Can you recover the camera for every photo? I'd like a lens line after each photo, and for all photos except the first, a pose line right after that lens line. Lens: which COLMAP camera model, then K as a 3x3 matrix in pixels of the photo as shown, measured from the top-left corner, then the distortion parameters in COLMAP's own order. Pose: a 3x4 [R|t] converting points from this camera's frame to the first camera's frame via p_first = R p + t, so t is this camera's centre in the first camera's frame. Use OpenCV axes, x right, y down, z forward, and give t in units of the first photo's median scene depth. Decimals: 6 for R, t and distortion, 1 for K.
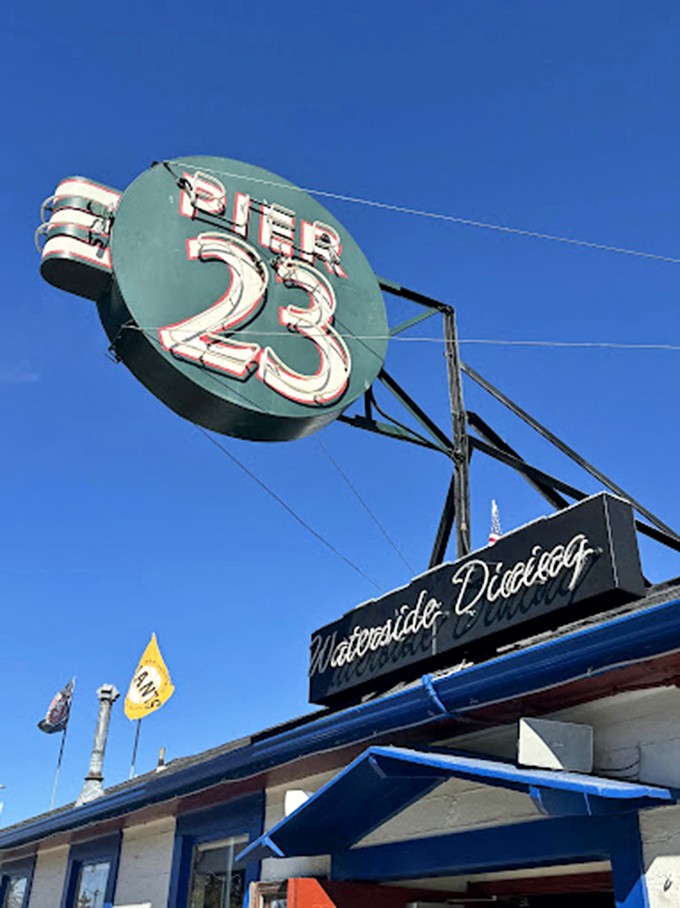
lens RADIAL K [[874.2, 0, 340.0], [0, 874.2, 454.0], [0, 0, 1]] dist [0.043455, -0.016344]
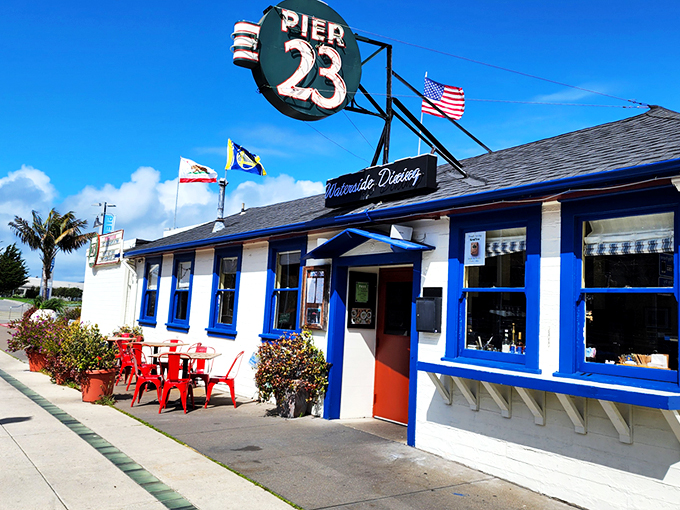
lens RADIAL K [[654.7, 0, 340.0], [0, 654.7, 255.0], [0, 0, 1]] dist [0.043455, -0.016344]
pose [[0.999258, 0.033487, 0.019022, -0.026786], [-0.038373, 0.907698, 0.417866, -0.478884], [-0.003274, -0.418285, 0.908310, -0.995732]]
